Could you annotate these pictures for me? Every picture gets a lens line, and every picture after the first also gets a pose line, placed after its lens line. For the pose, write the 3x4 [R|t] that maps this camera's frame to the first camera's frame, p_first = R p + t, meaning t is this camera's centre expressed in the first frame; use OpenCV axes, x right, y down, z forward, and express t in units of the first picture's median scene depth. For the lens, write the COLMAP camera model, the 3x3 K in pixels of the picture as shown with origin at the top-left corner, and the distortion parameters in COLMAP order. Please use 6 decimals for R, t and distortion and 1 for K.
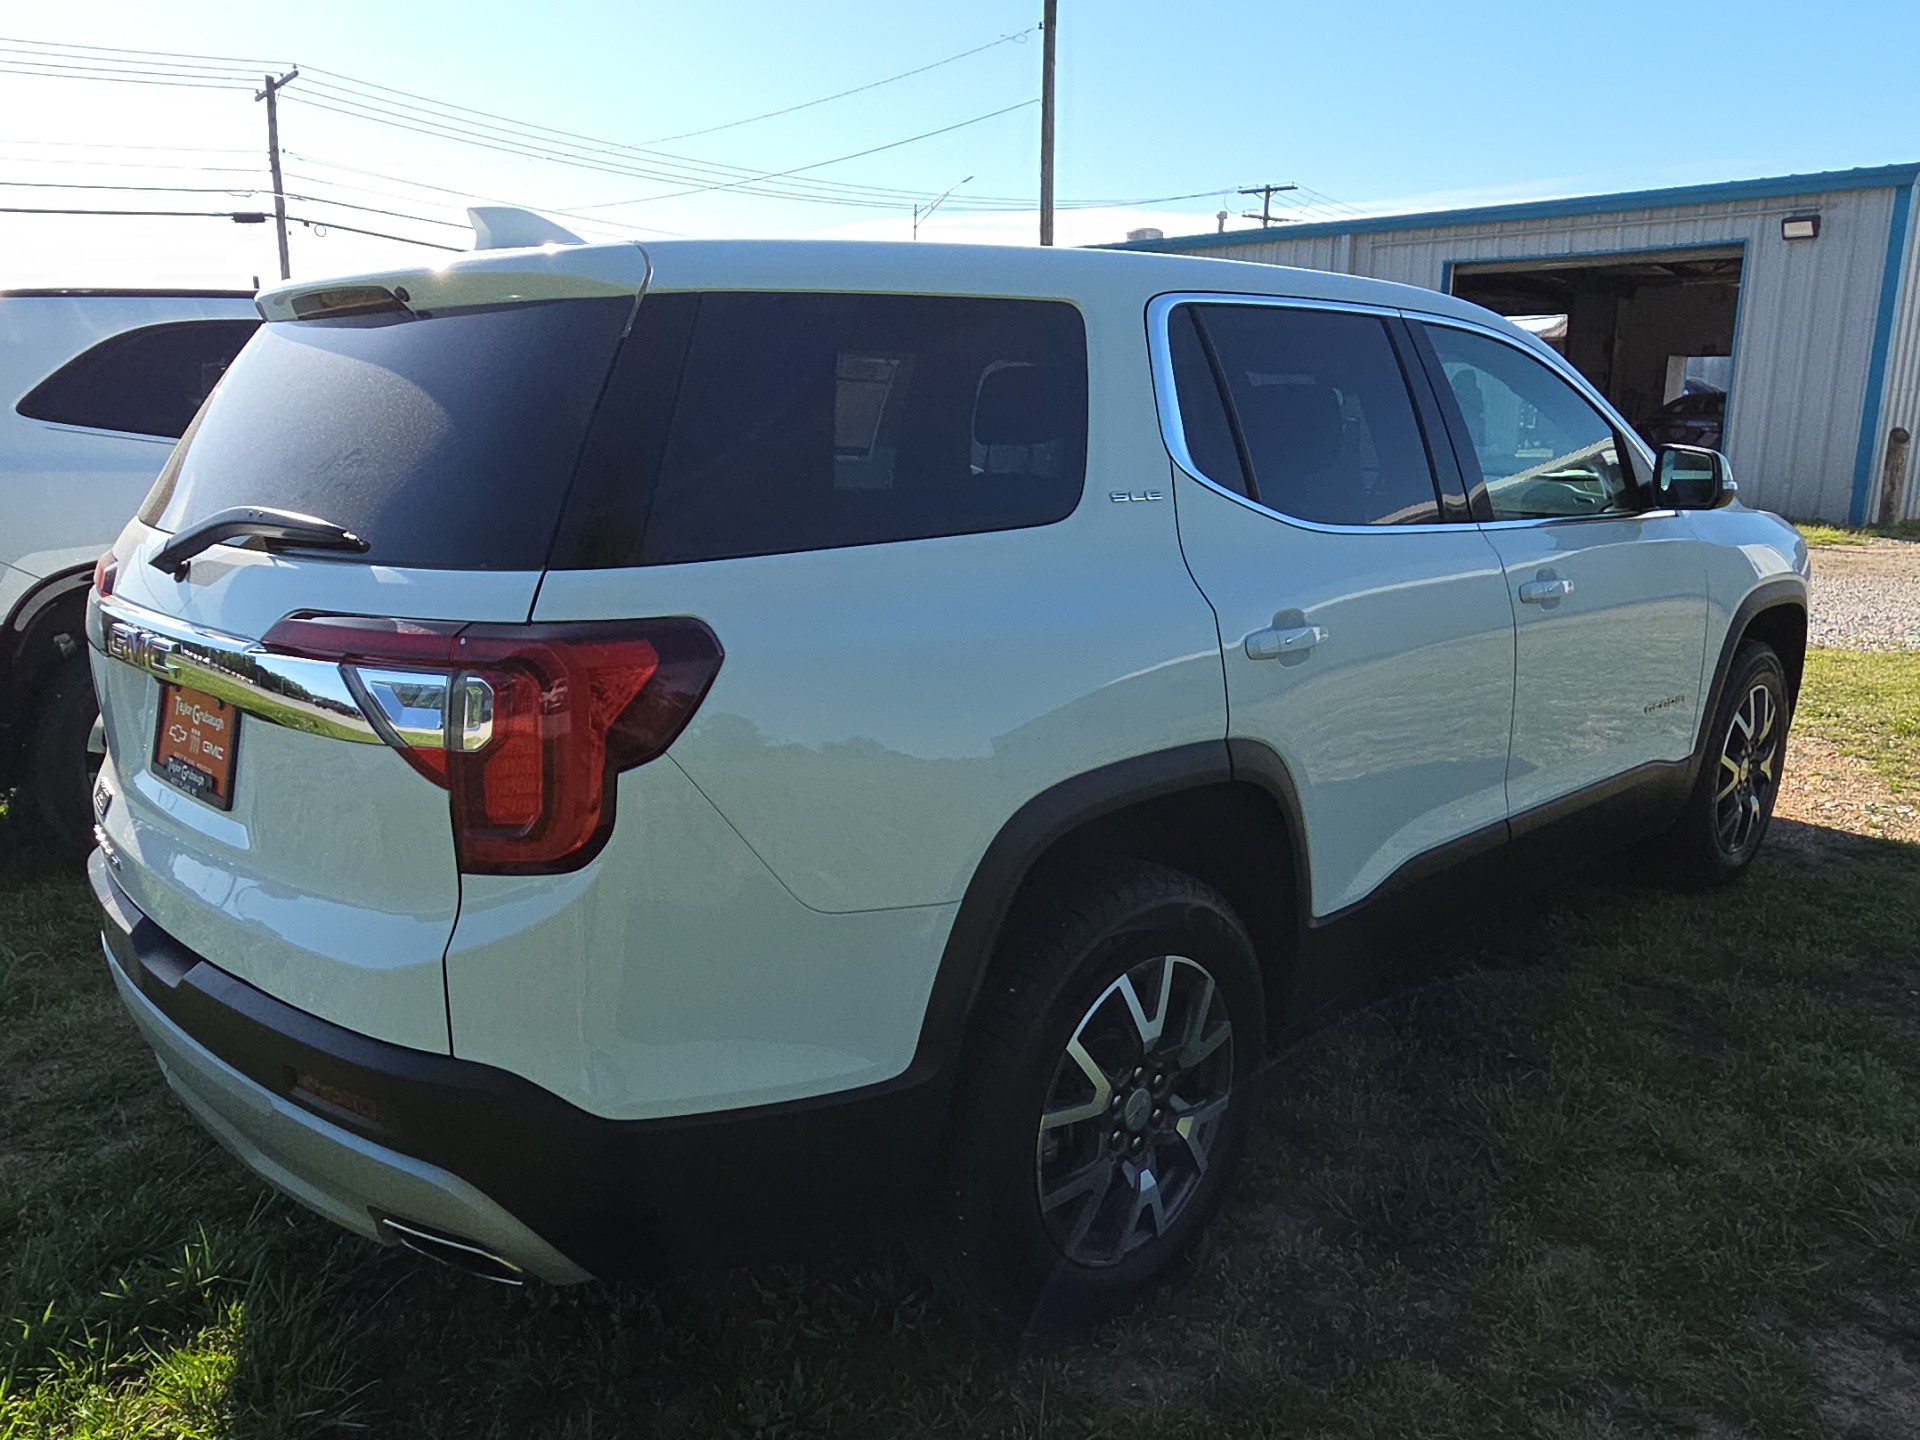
lens RADIAL K [[1457.2, 0, 960.0], [0, 1457.2, 720.0], [0, 0, 1]] dist [0.002501, -0.003594]
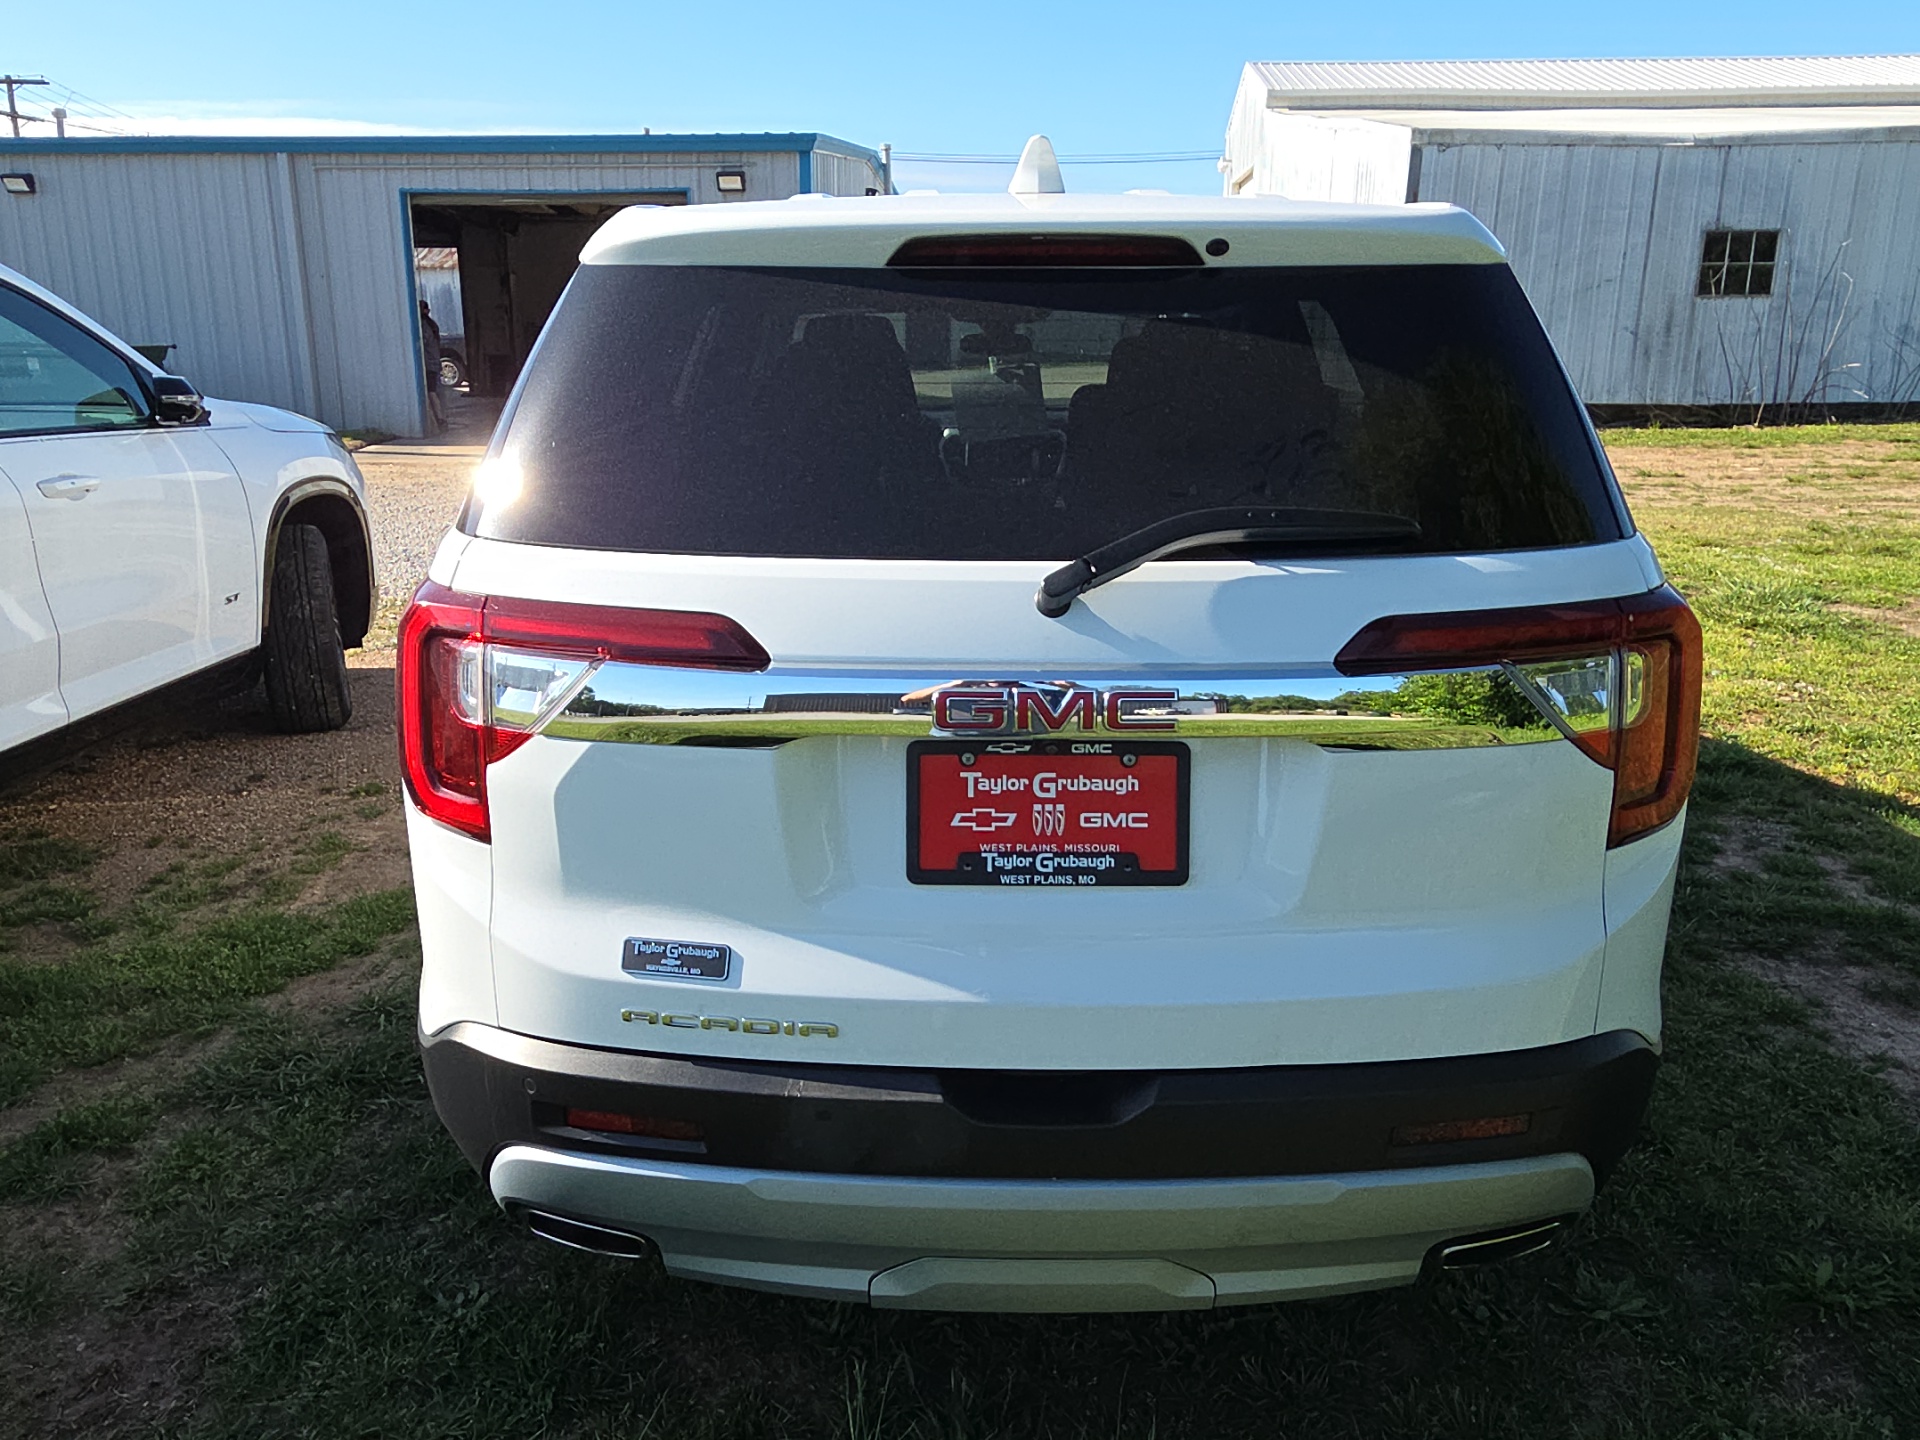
lens RADIAL K [[1457.2, 0, 960.0], [0, 1457.2, 720.0], [0, 0, 1]] dist [0.002501, -0.003594]
pose [[0.705141, -0.184497, 0.684643, -0.142325], [0.153682, 0.982370, 0.106445, -0.016802], [-0.692212, 0.030158, 0.721064, 0.062673]]
